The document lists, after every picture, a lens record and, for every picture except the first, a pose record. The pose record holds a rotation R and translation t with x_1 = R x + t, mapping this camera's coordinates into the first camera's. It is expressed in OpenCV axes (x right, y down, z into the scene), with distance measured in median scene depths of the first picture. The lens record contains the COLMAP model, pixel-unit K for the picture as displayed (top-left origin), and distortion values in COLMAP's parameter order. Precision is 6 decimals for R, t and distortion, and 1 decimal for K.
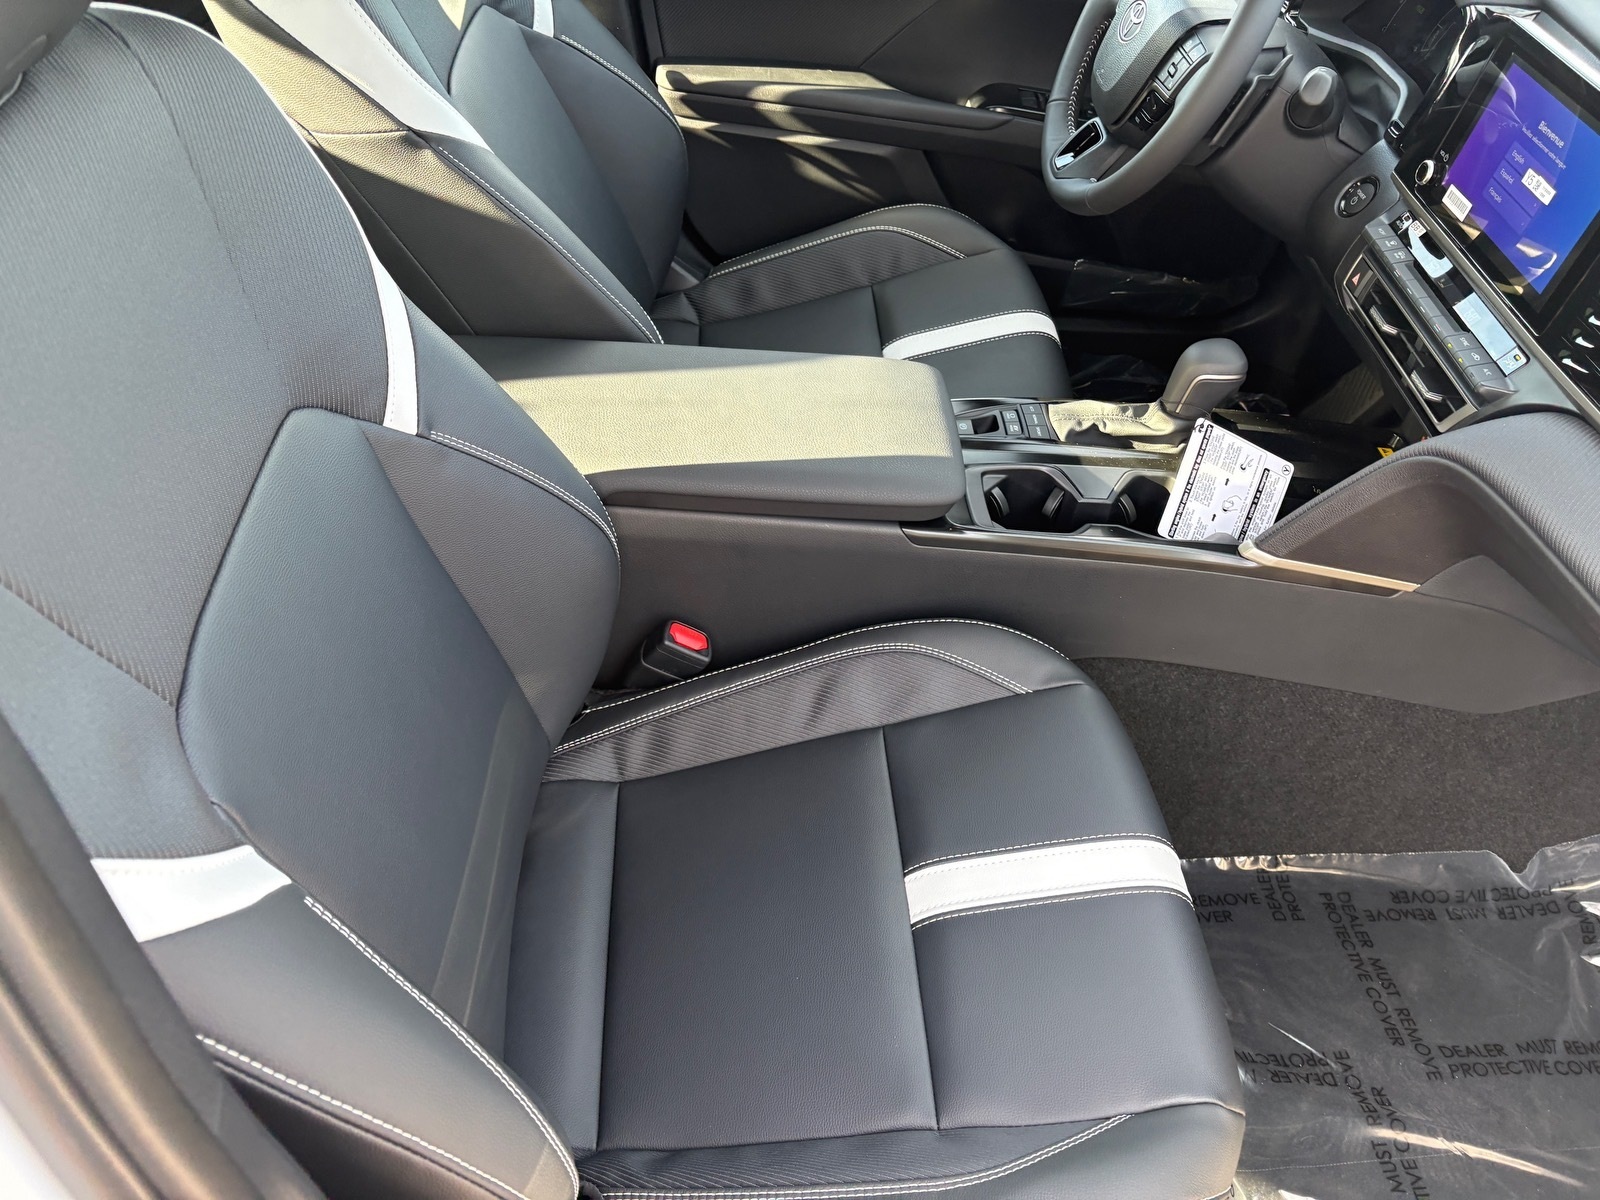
lens RADIAL K [[1240.3, 0, 798.1], [0, 1240.3, 588.1], [0, 0, 1]] dist [0.044544, -0.067254]
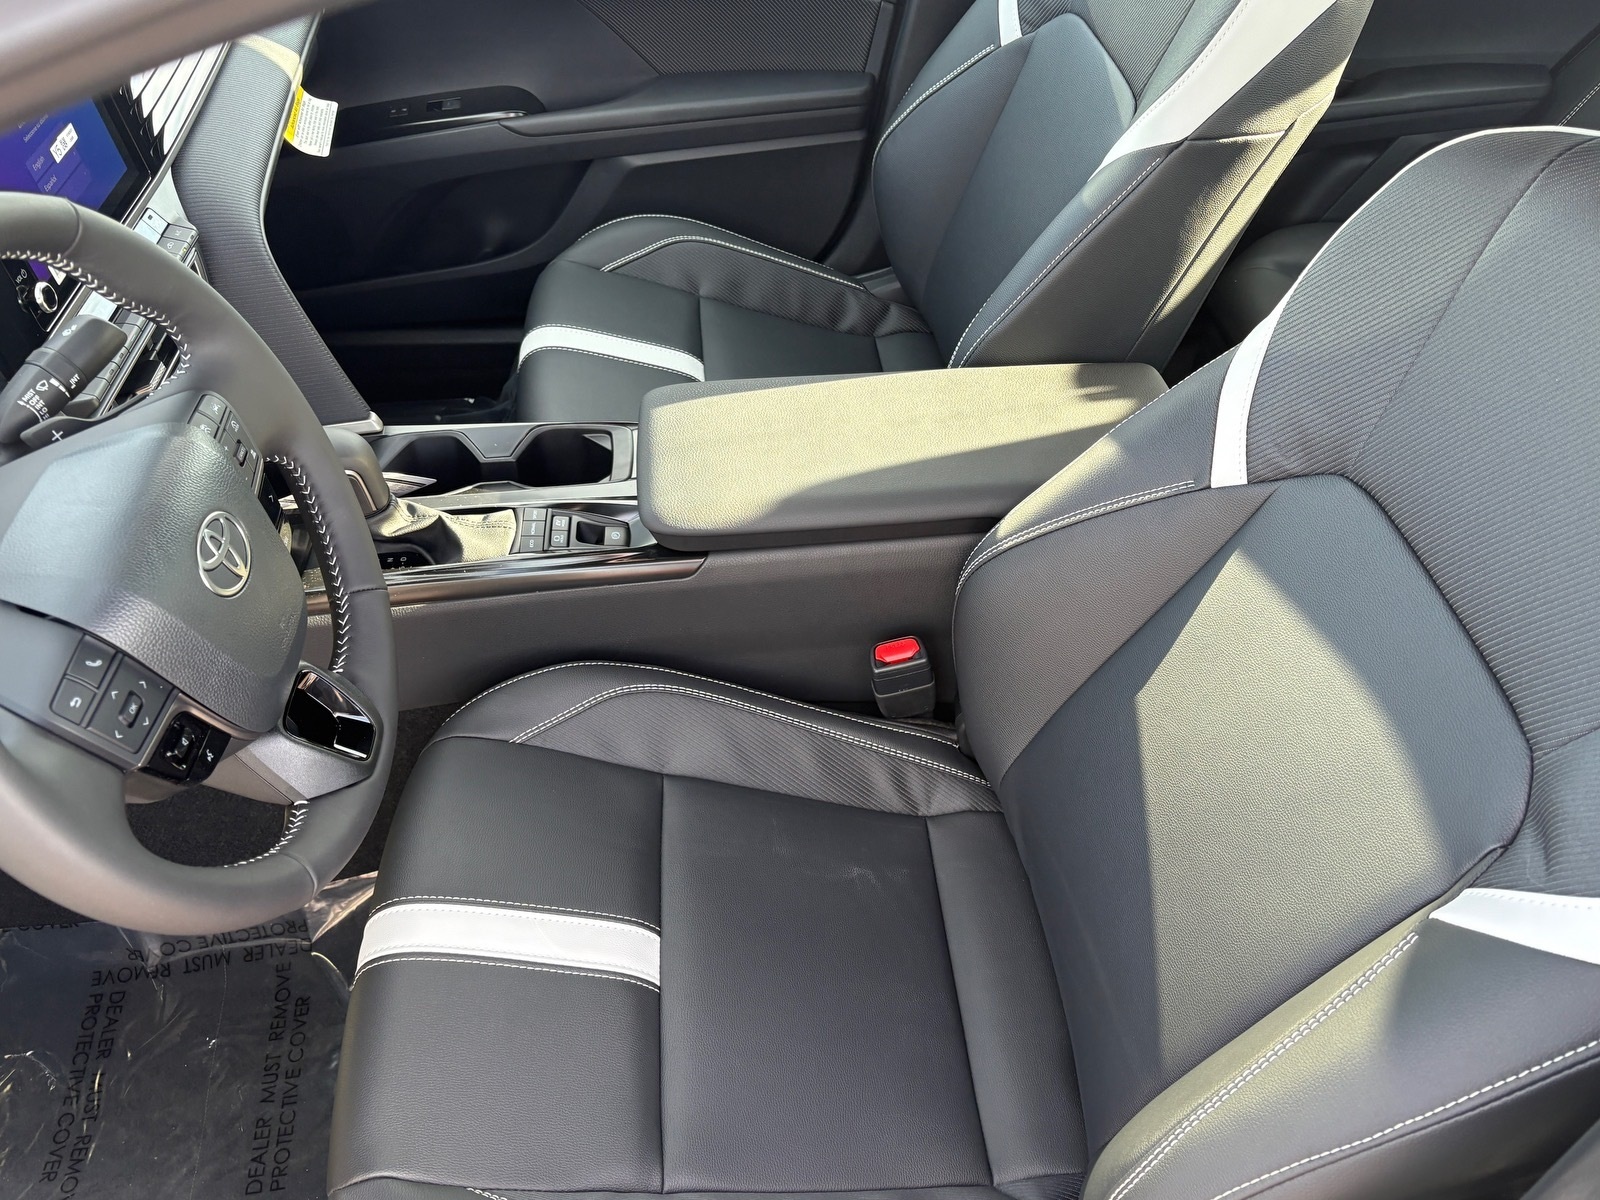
lens RADIAL K [[1280.8, 0, 803.6], [0, 1280.8, 607.1], [0, 0, 1]] dist [0.042027, -0.050219]
pose [[-0.993272, -0.038385, -0.109259, 0.098423], [-0.111545, 0.063561, 0.991725, -1.104900], [-0.031123, 0.997239, -0.067415, 1.149327]]
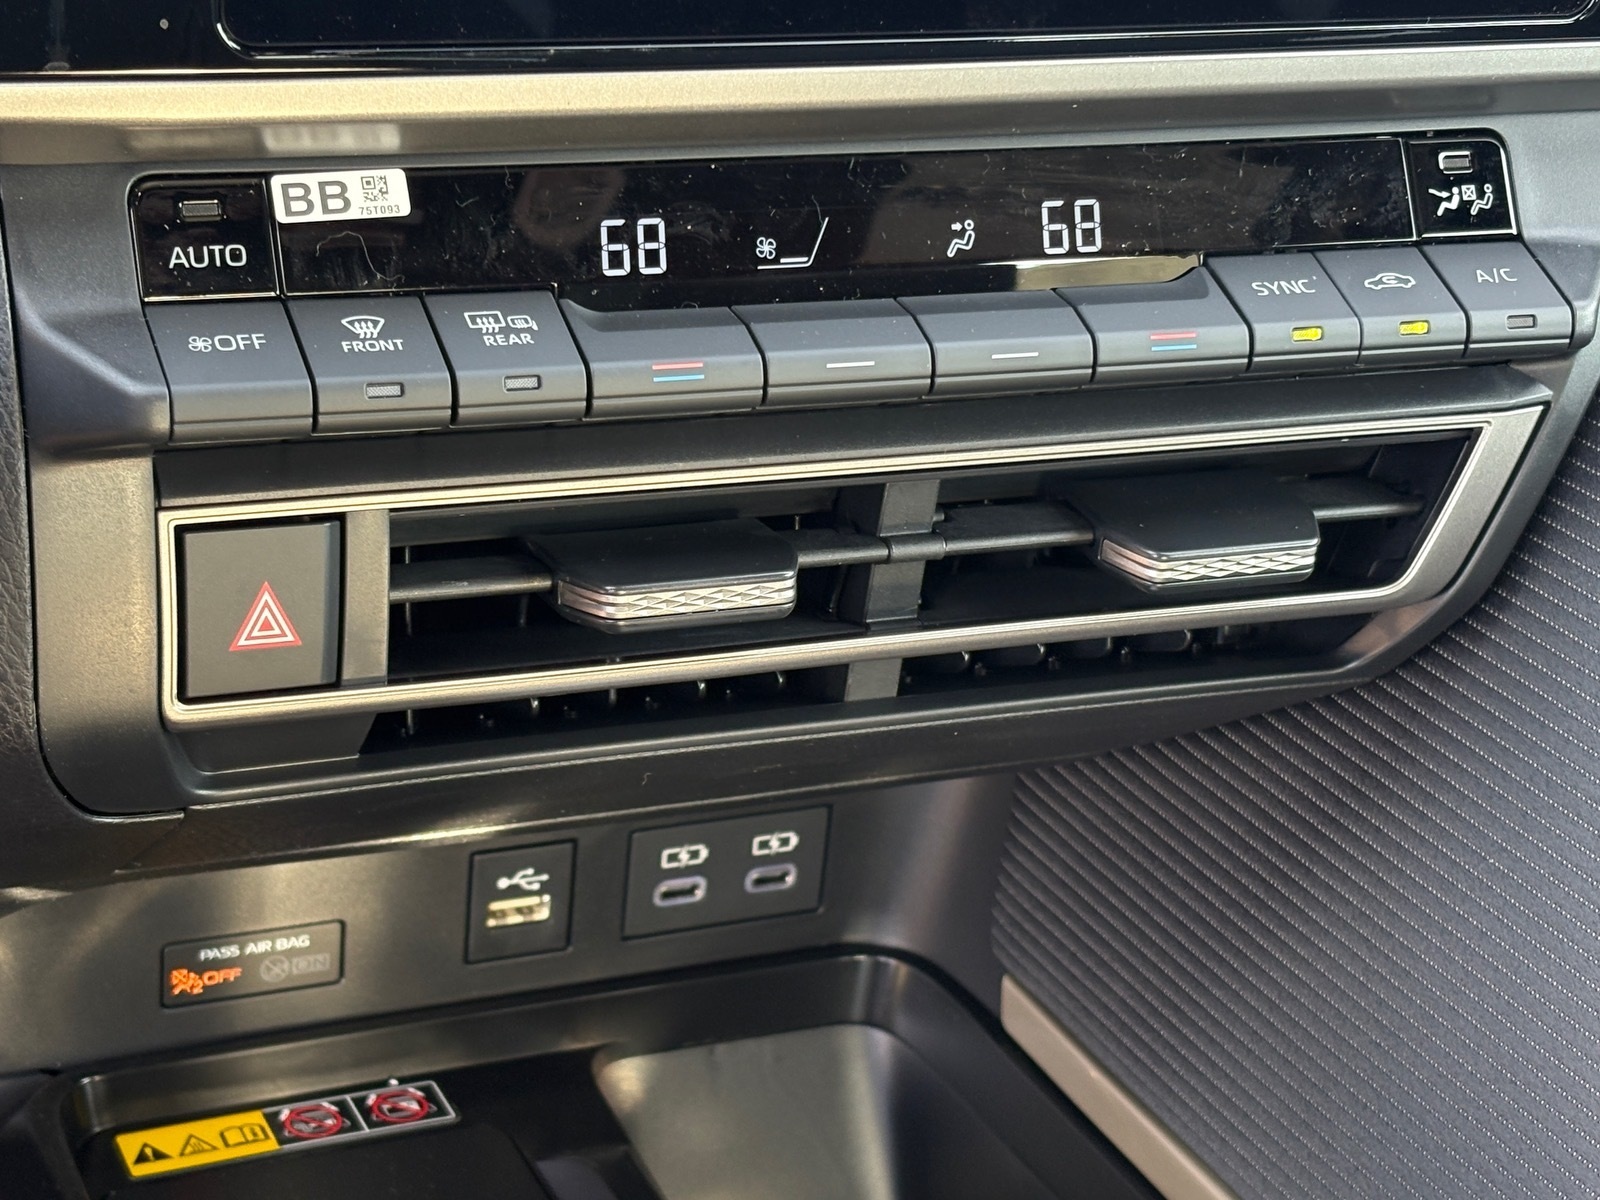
lens RADIAL K [[3202.4, 0, 800.0], [0, 3202.4, 600.0], [0, 0, 1]] dist [0.143170, -0.176991]
pose [[-0.351737, -0.556378, 0.752811, 0.098674], [0.524265, 0.549162, 0.650821, -0.488370], [-0.775517, 0.623590, 0.098529, 0.892203]]
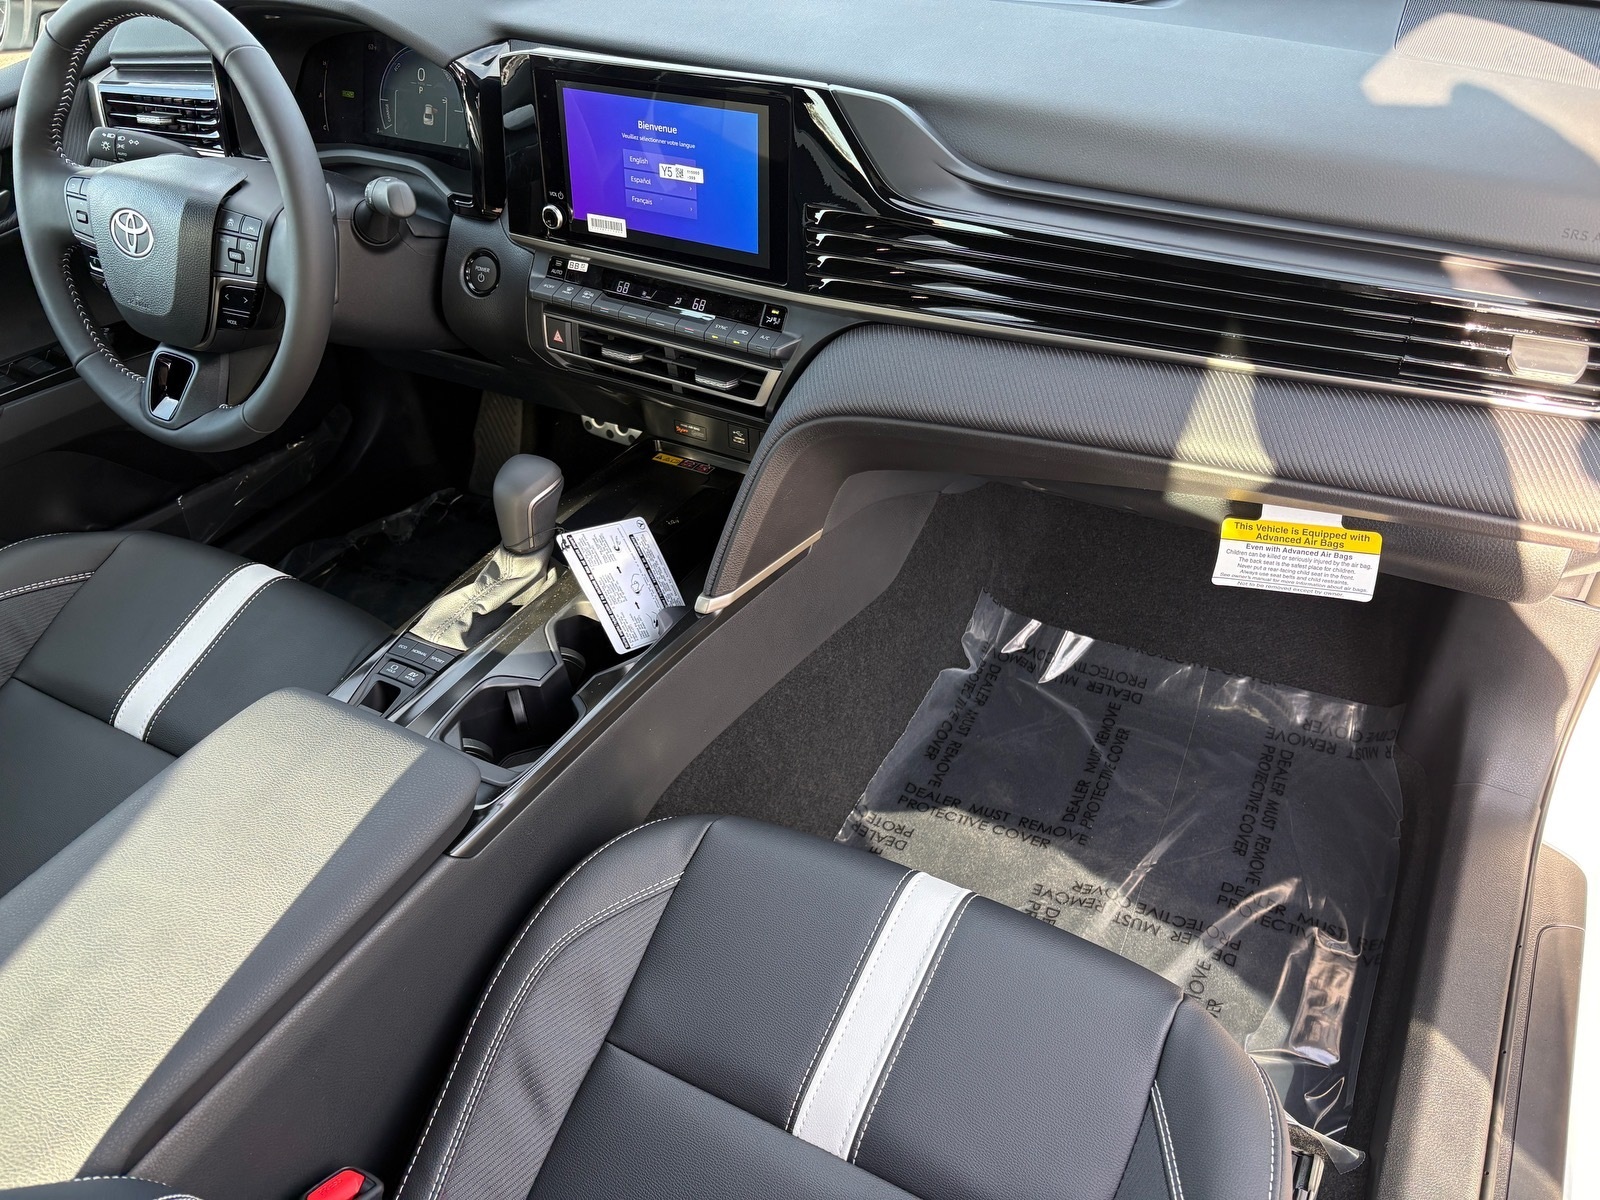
lens RADIAL K [[1220.2, 0, 800.0], [0, 1220.2, 600.0], [0, 0, 1]] dist [0.049344, 0.003009]
pose [[0.518403, -0.624533, 0.584138, -0.145401], [0.654047, 0.729633, 0.199645, -0.164426], [-0.550891, 0.278557, 0.786718, 0.193558]]
